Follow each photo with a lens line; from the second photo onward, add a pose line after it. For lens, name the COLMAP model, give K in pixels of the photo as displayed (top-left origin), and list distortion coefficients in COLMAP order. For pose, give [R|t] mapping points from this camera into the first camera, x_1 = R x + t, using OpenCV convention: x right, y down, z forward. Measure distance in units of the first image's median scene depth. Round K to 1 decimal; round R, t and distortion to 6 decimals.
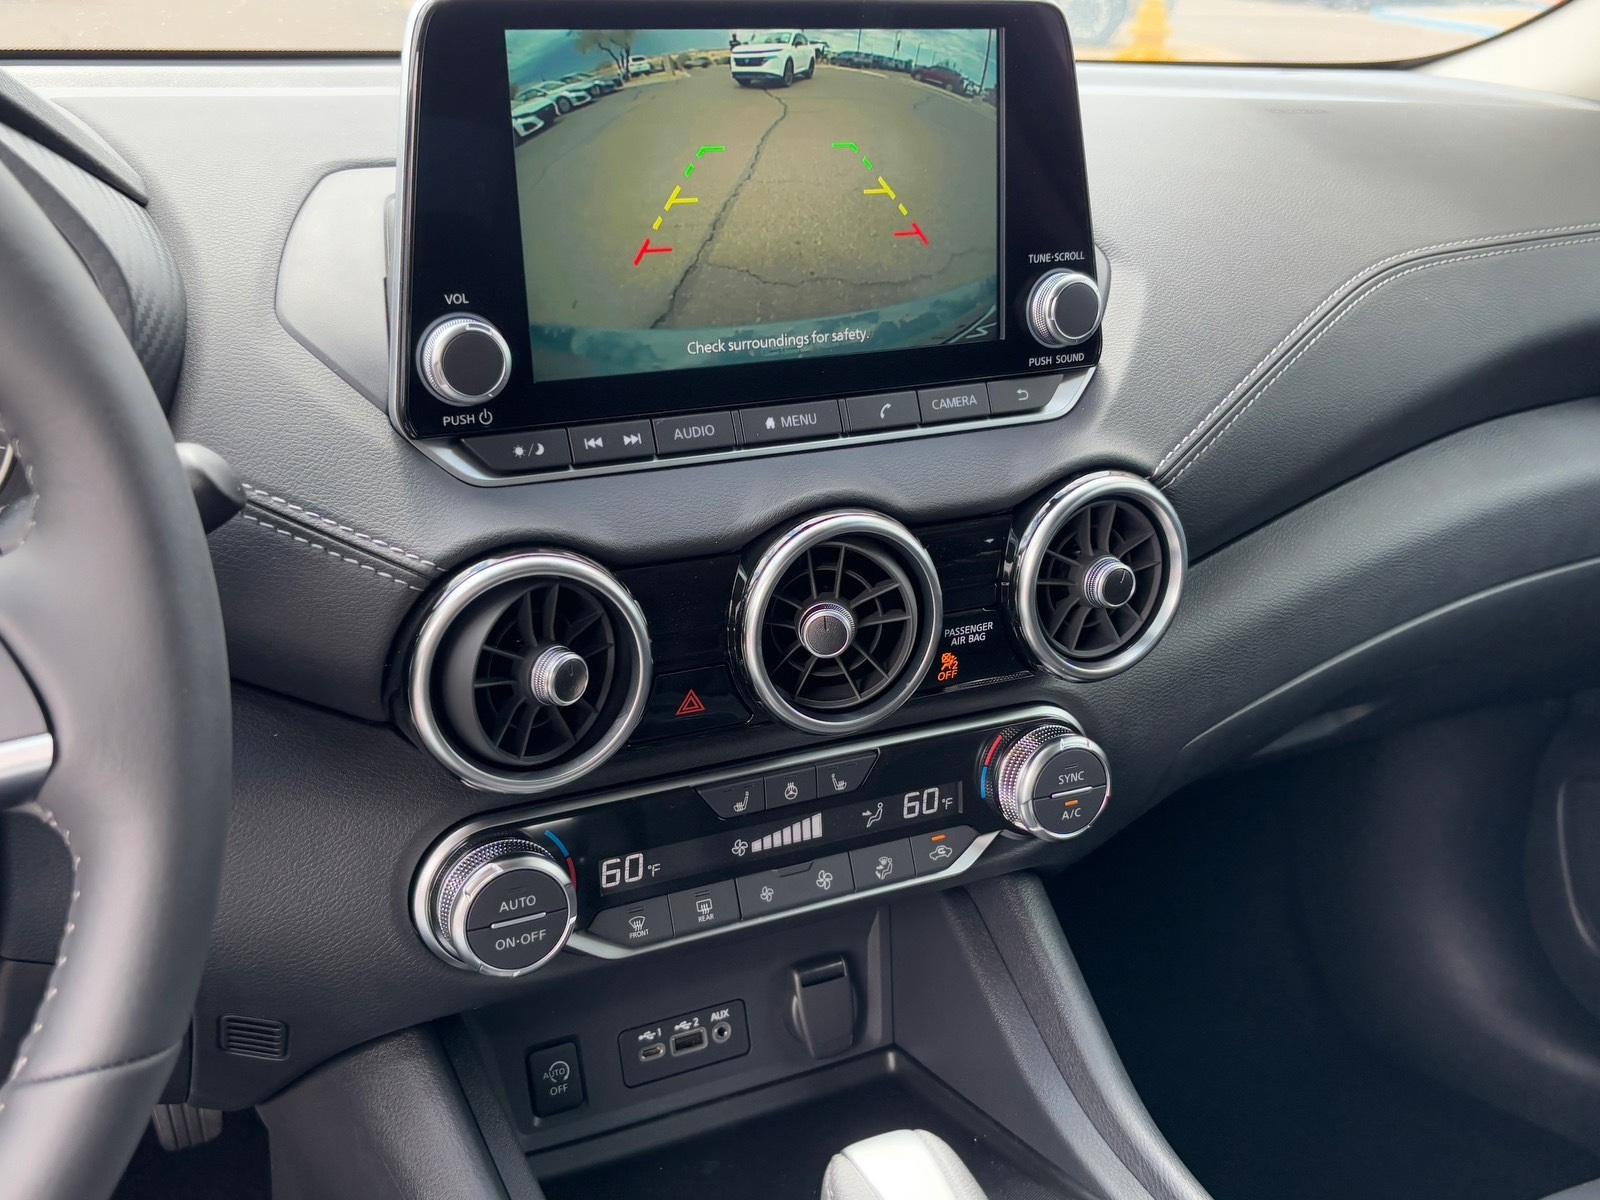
lens RADIAL K [[1594.9, 0, 778.4], [0, 1594.9, 607.0], [0, 0, 1]] dist [0.274579, -0.903793]
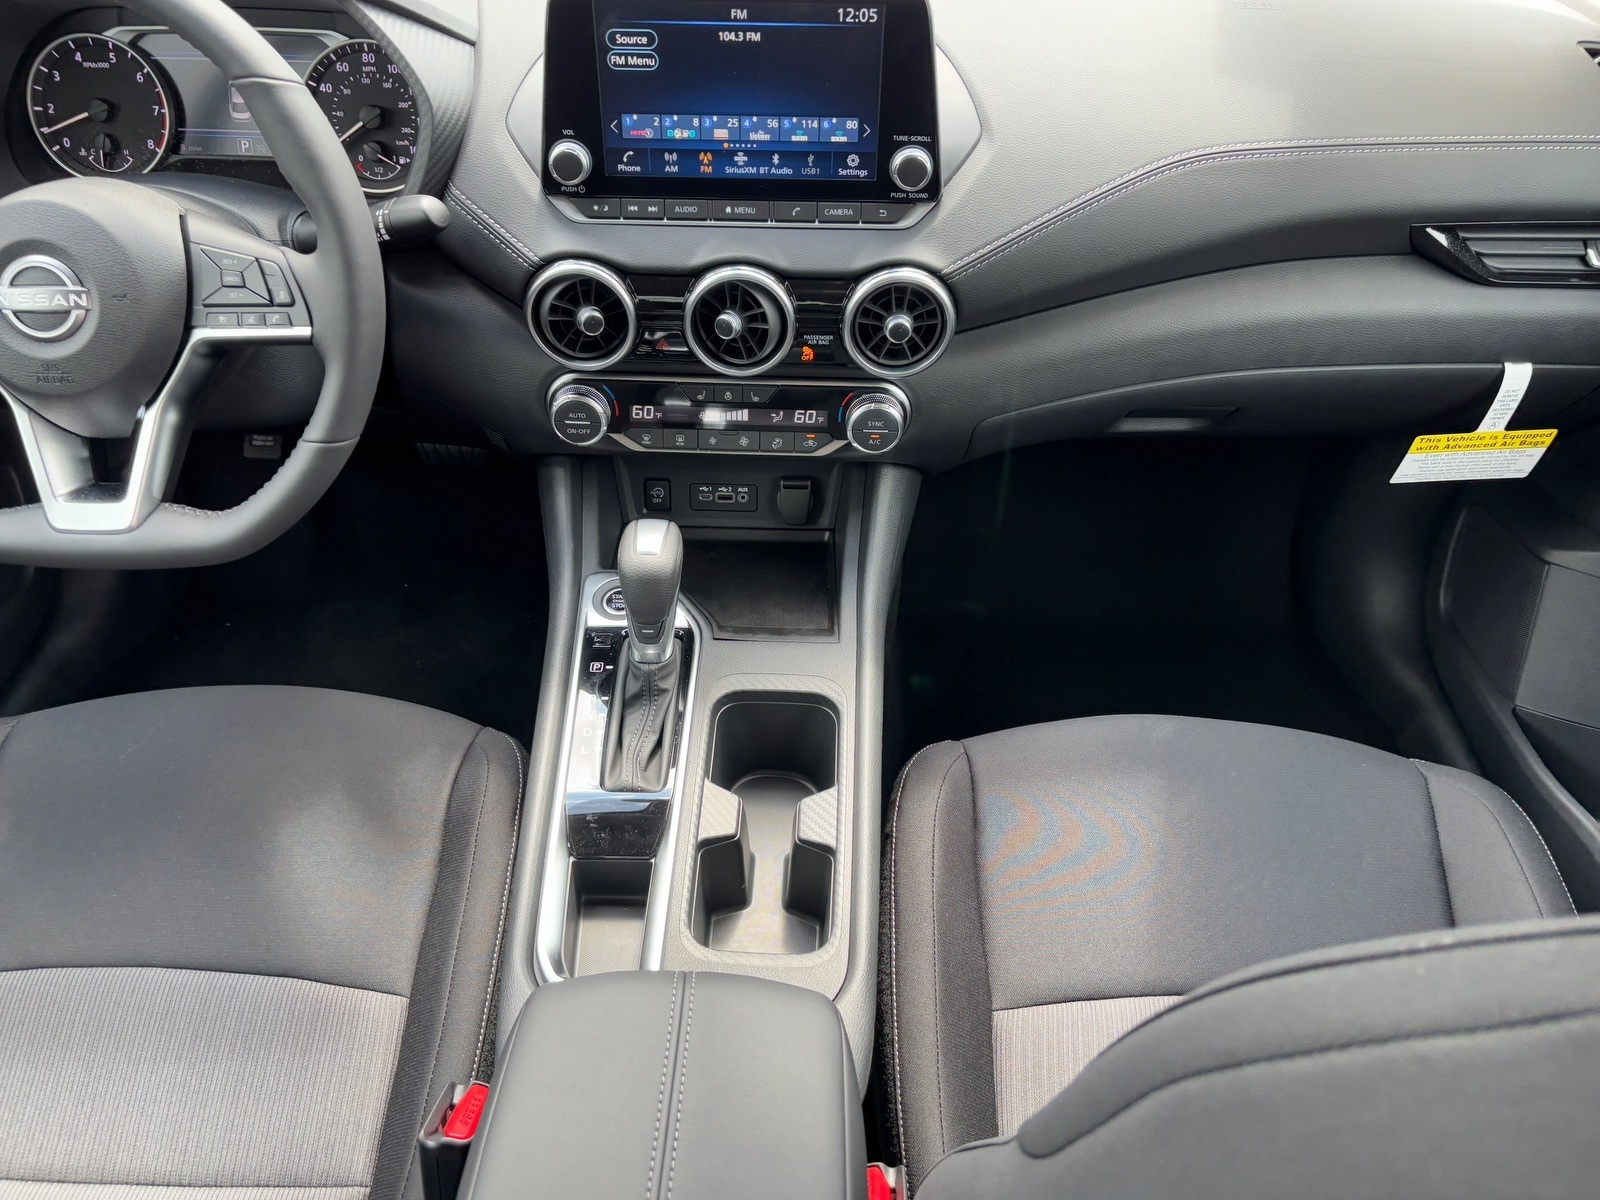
lens RADIAL K [[1247.9, 0, 791.1], [0, 1247.9, 619.9], [0, 0, 1]] dist [0.027608, -0.040161]
pose [[0.887988, 0.313049, -0.336864, 0.703039], [-0.163941, 0.899895, 0.404120, -0.282118], [0.429651, -0.303628, 0.850417, -0.399152]]
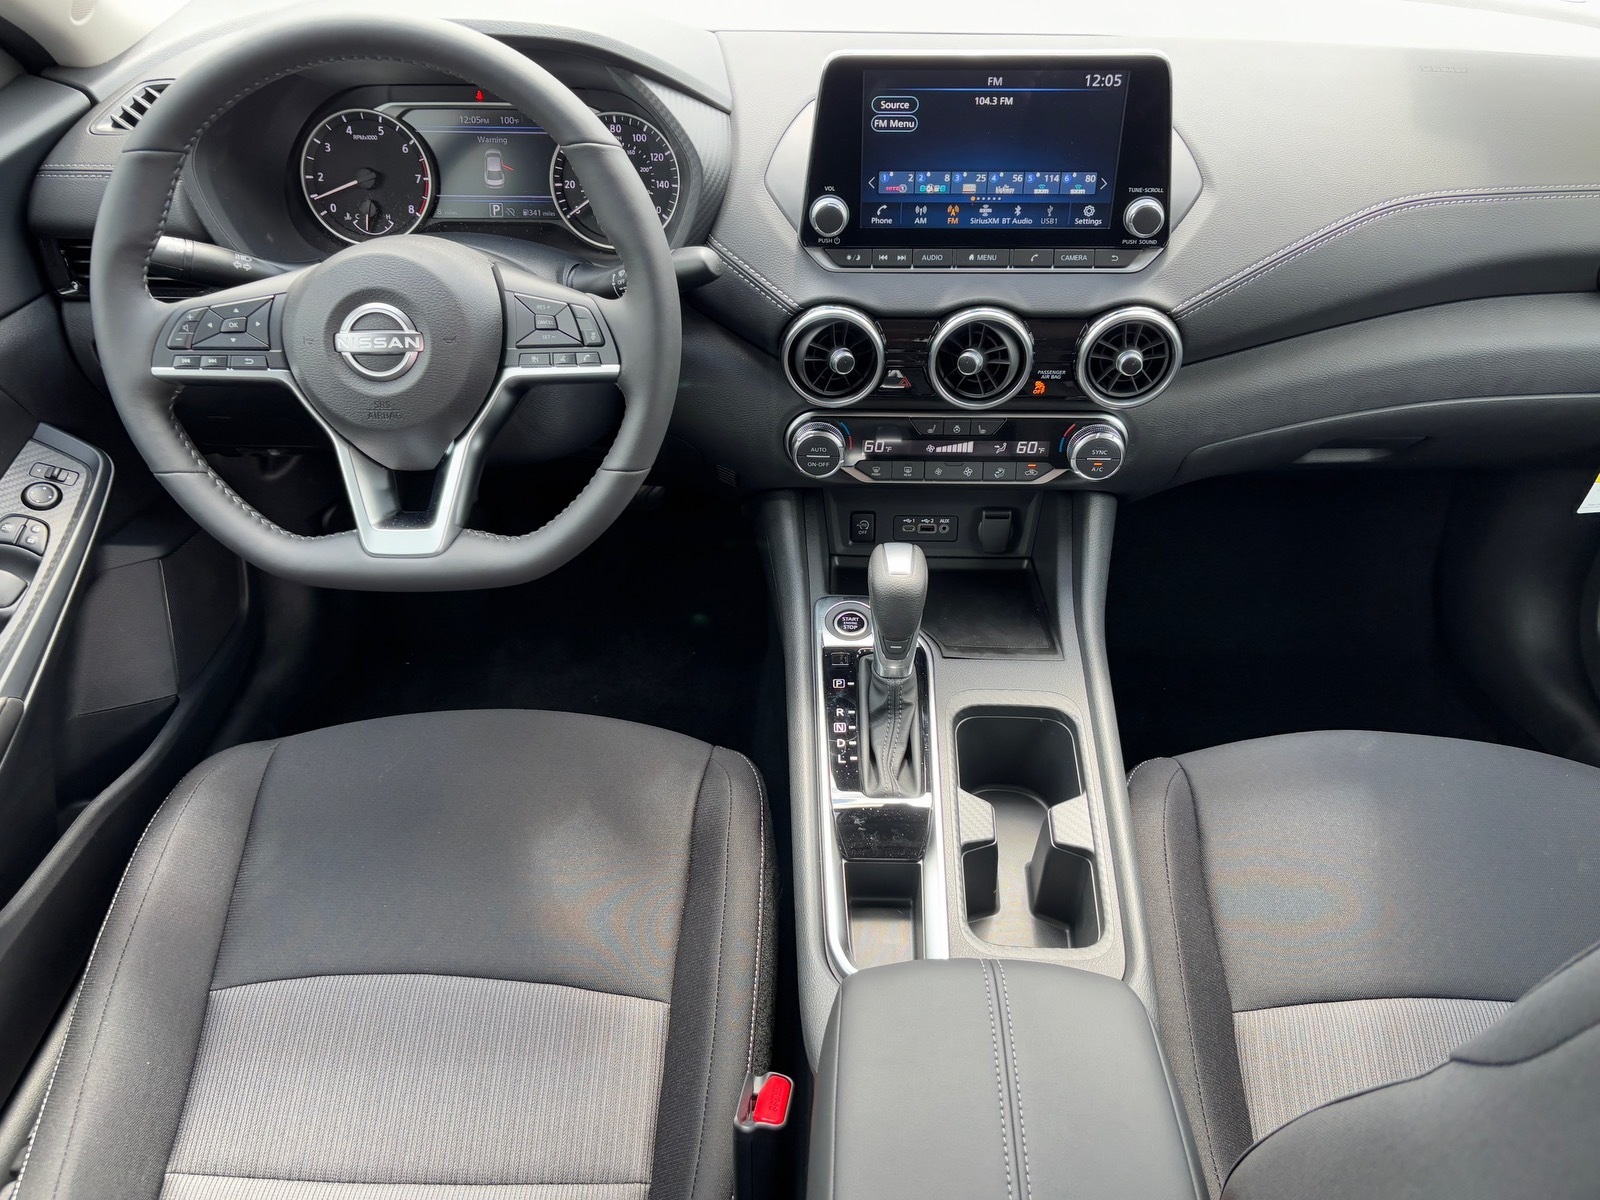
lens RADIAL K [[1237.5, 0, 809.2], [0, 1237.5, 598.4], [0, 0, 1]] dist [0.008220, -0.000556]
pose [[0.886541, 0.281234, -0.367360, 0.511030], [-0.150686, 0.926259, 0.345455, -0.220988], [0.437423, -0.250904, 0.863544, -0.595241]]
